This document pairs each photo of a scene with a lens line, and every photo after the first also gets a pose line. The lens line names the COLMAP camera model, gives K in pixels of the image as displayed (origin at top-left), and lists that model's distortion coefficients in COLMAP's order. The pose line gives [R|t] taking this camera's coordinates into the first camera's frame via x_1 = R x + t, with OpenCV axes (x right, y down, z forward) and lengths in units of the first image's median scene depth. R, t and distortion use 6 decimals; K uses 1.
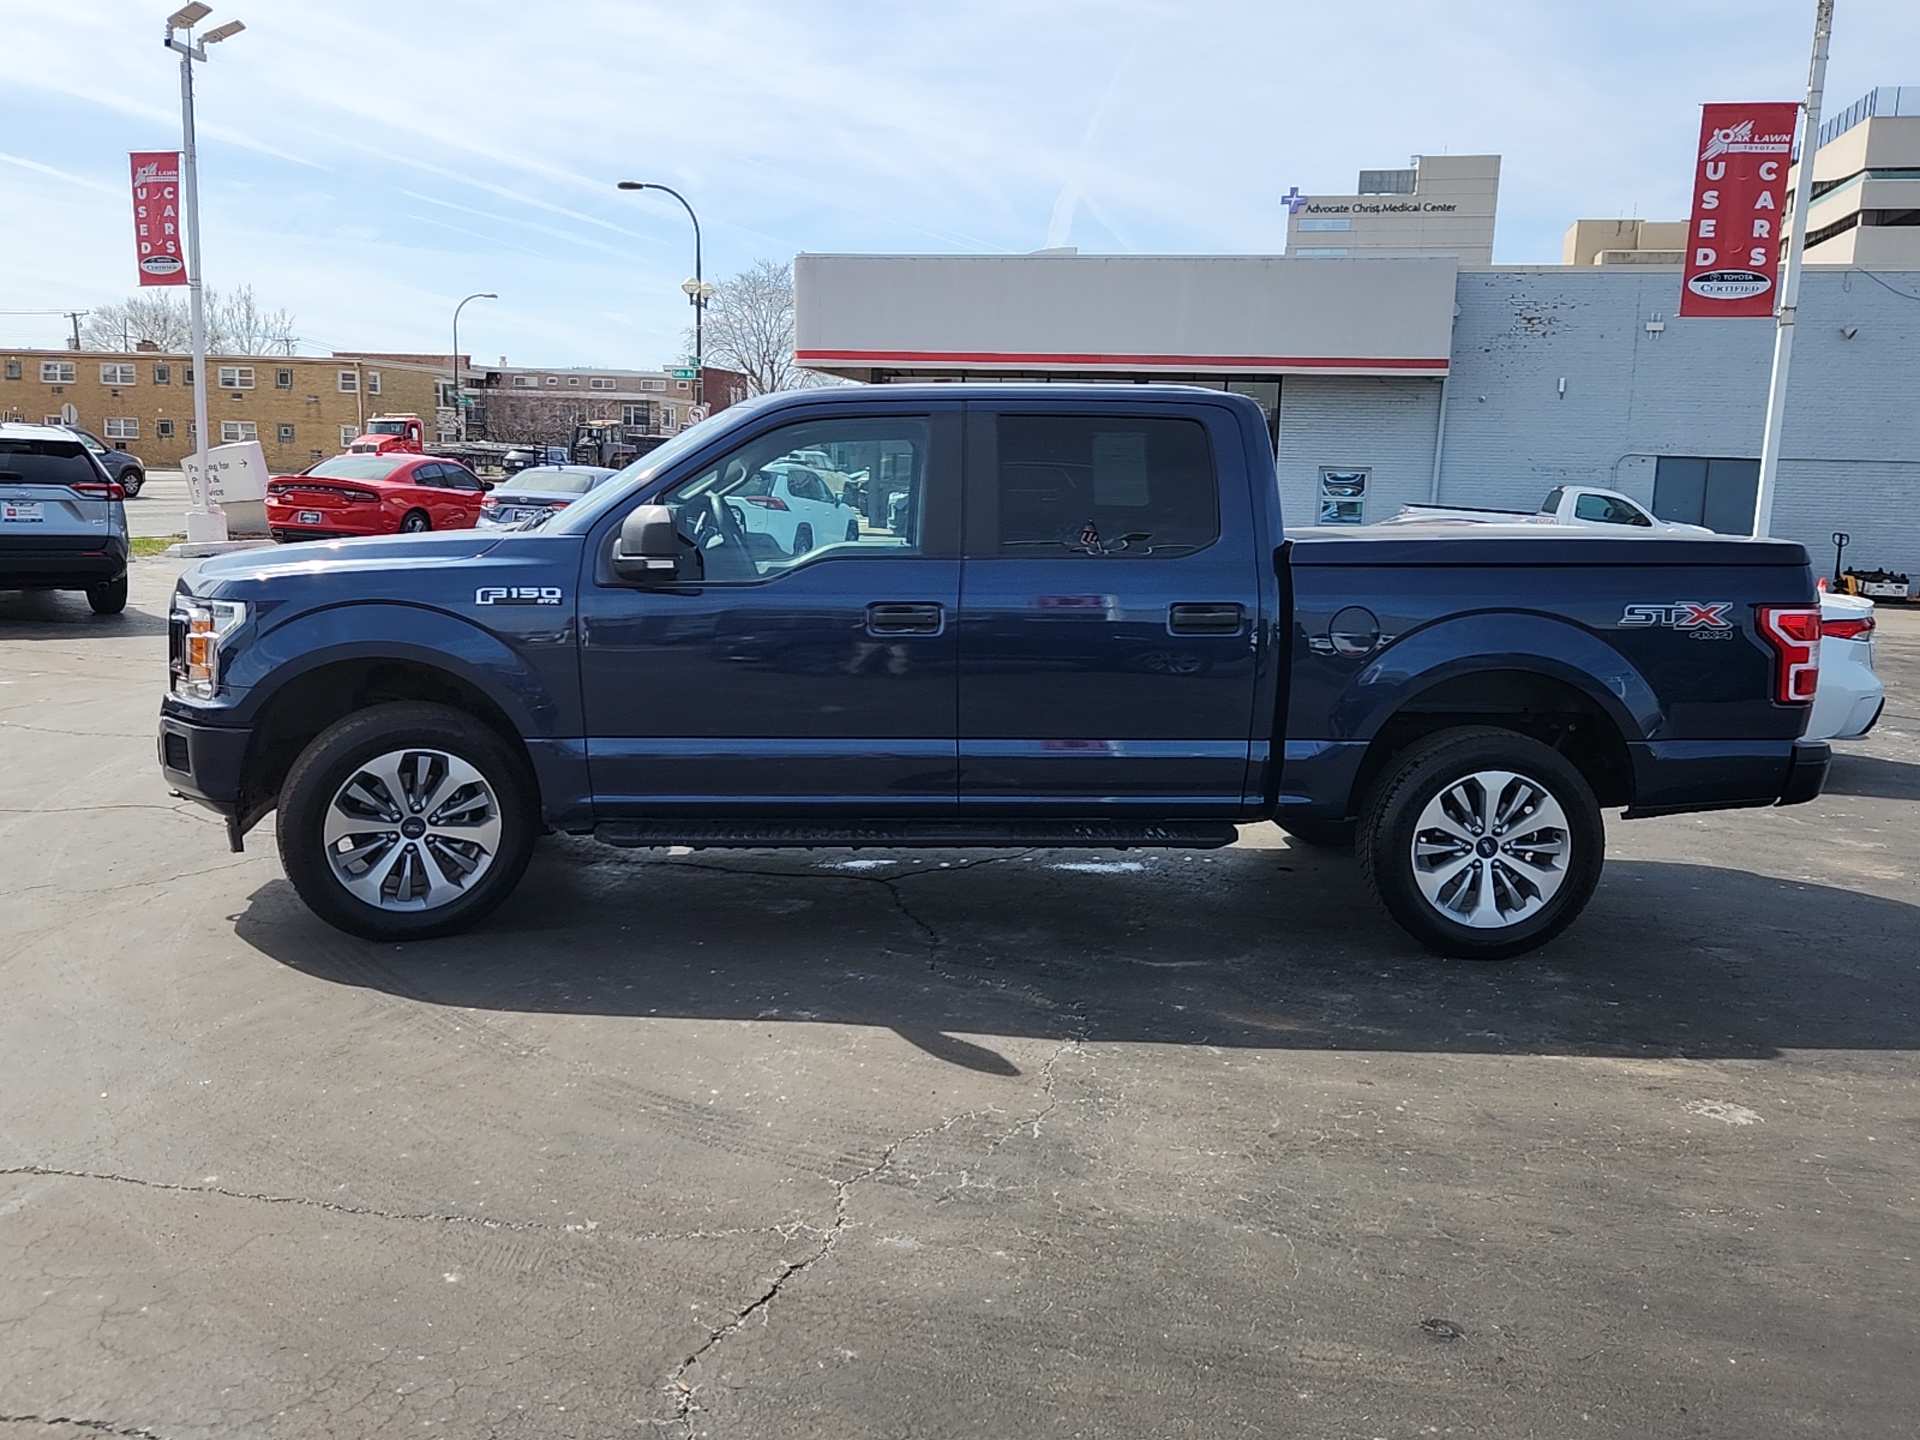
lens RADIAL K [[1676.1, 0, 997.5], [0, 1676.1, 721.1], [0, 0, 1]] dist [0.081241, -0.126870]
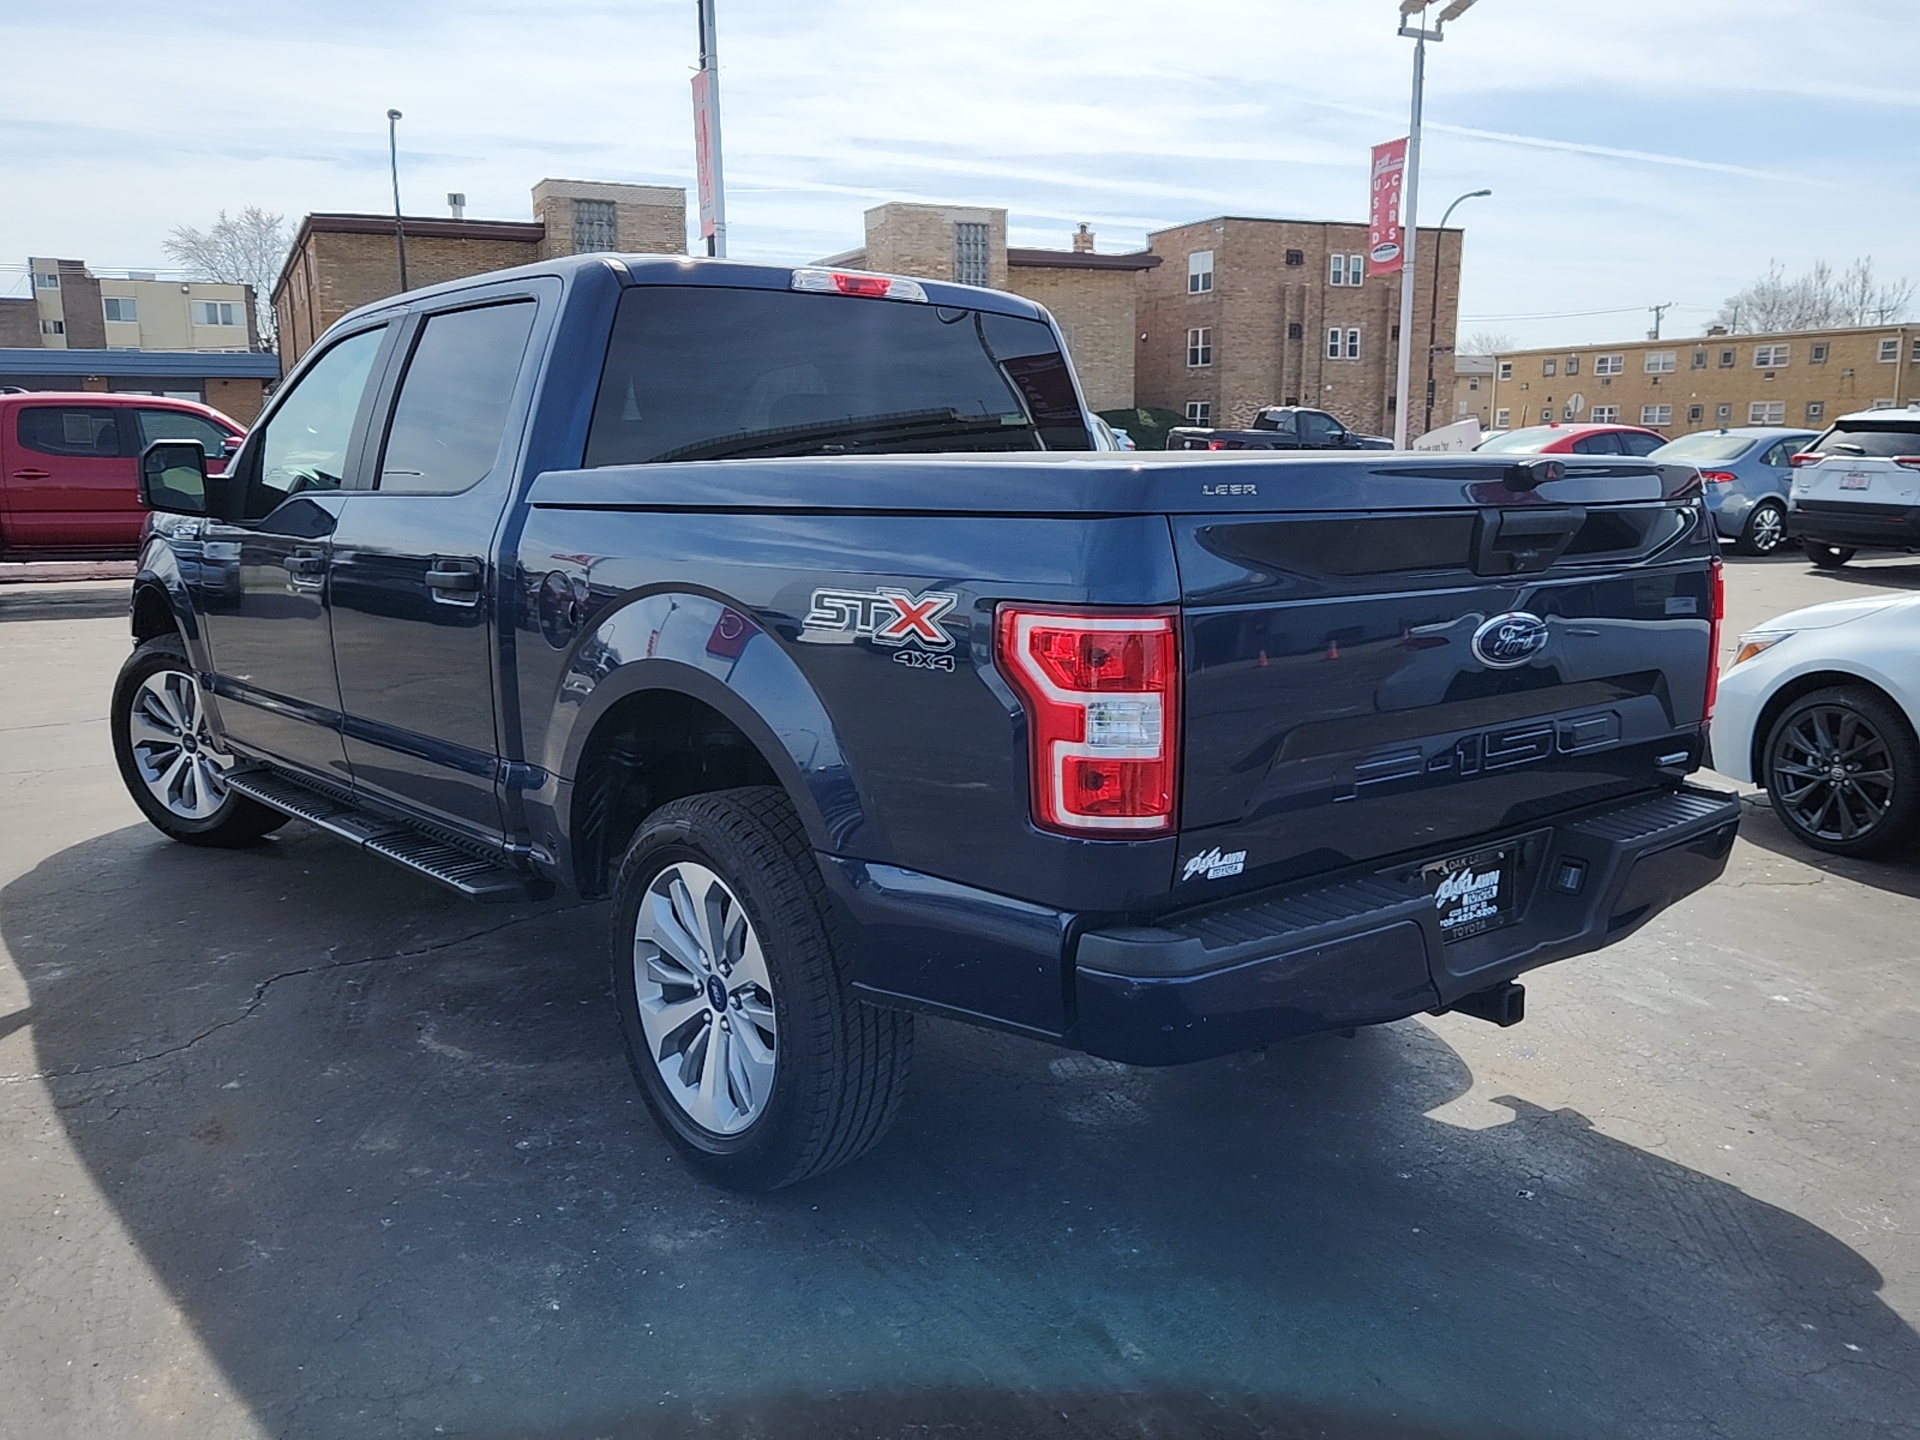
lens RADIAL K [[1674.5, 0, 1011.2], [0, 1674.5, 728.8], [0, 0, 1]] dist [0.044779, -0.001167]
pose [[0.596750, 0.107090, -0.795249, 0.805644], [-0.097520, 0.993387, 0.060594, -0.061790], [0.796479, 0.041393, 0.603248, 0.724791]]
